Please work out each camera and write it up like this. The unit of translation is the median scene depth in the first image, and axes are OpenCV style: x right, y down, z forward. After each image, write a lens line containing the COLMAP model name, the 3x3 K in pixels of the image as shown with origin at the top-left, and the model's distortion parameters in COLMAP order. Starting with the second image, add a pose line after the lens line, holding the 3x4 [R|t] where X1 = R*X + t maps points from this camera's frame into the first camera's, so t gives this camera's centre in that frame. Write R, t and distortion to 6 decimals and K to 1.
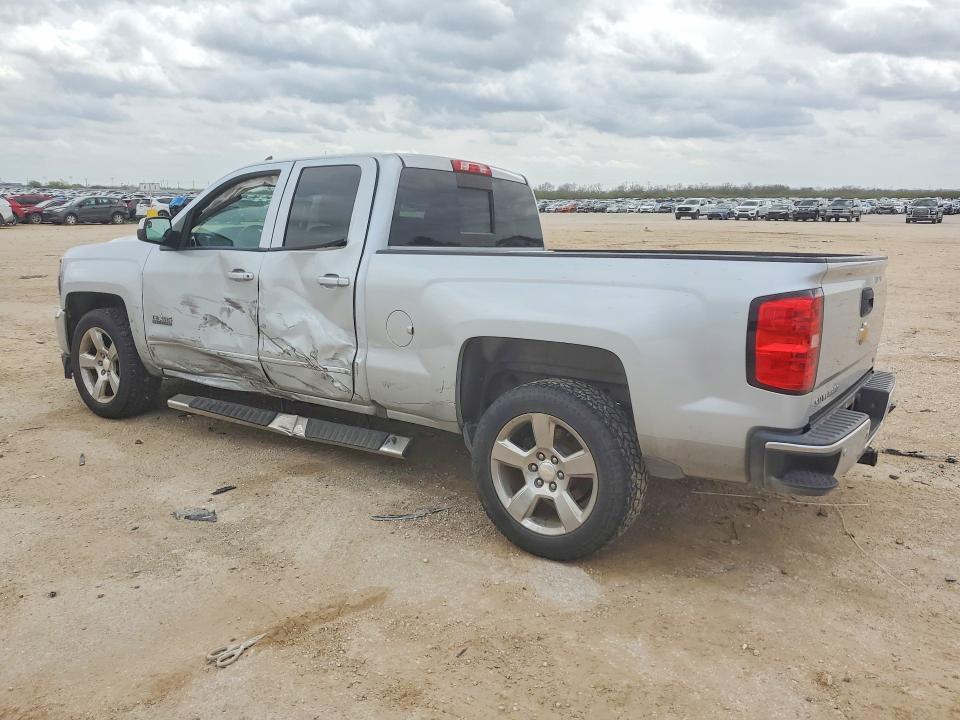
lens RADIAL K [[728.6, 0, 480.0], [0, 728.6, 360.0], [0, 0, 1]] dist [0.025667, 0.002091]
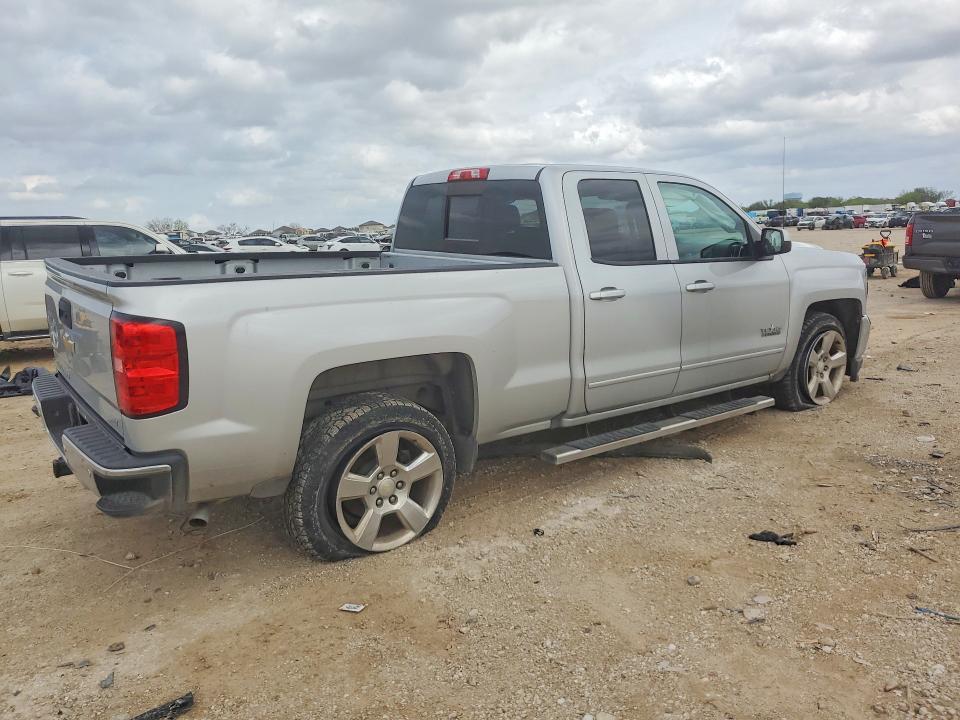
lens RADIAL K [[728.6, 0, 480.0], [0, 728.6, 360.0], [0, 0, 1]] dist [0.025667, 0.002091]
pose [[-0.323445, 0.174045, -0.930103, 0.080295], [-0.167060, 0.956995, 0.237173, -0.021946], [0.931383, 0.232096, -0.280459, 0.114054]]
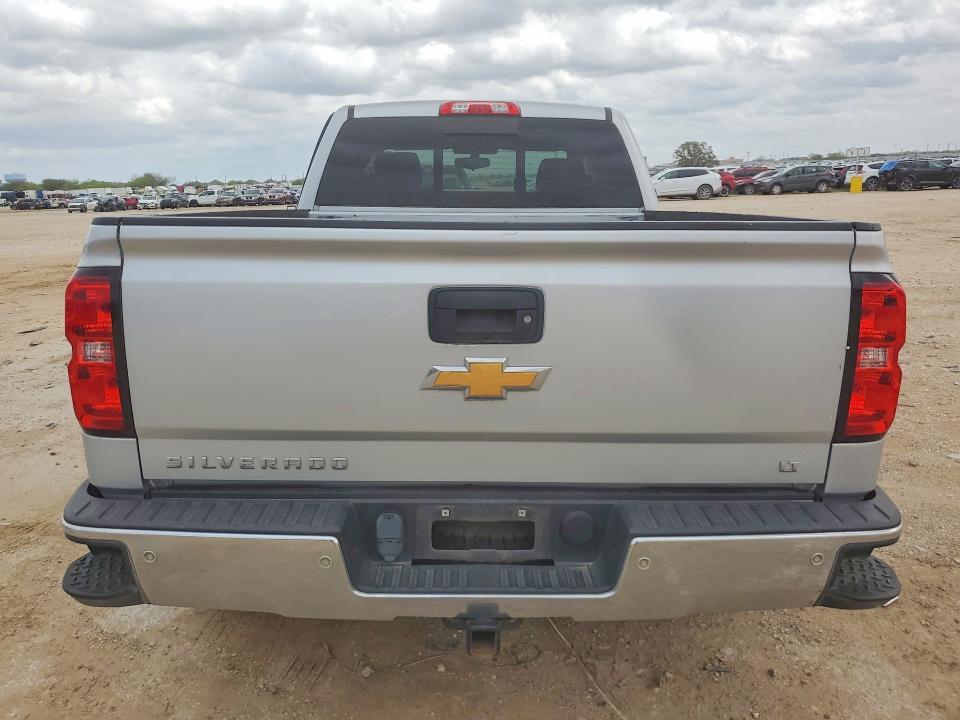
lens RADIAL K [[718.0, 0, 480.0], [0, 718.0, 360.0], [0, 0, 1]] dist [0.026116, 0.001253]
pose [[0.585257, 0.166741, -0.793519, 0.055801], [-0.131979, 0.985167, 0.109672, -0.006596], [0.800035, 0.040541, 0.598582, 0.045369]]
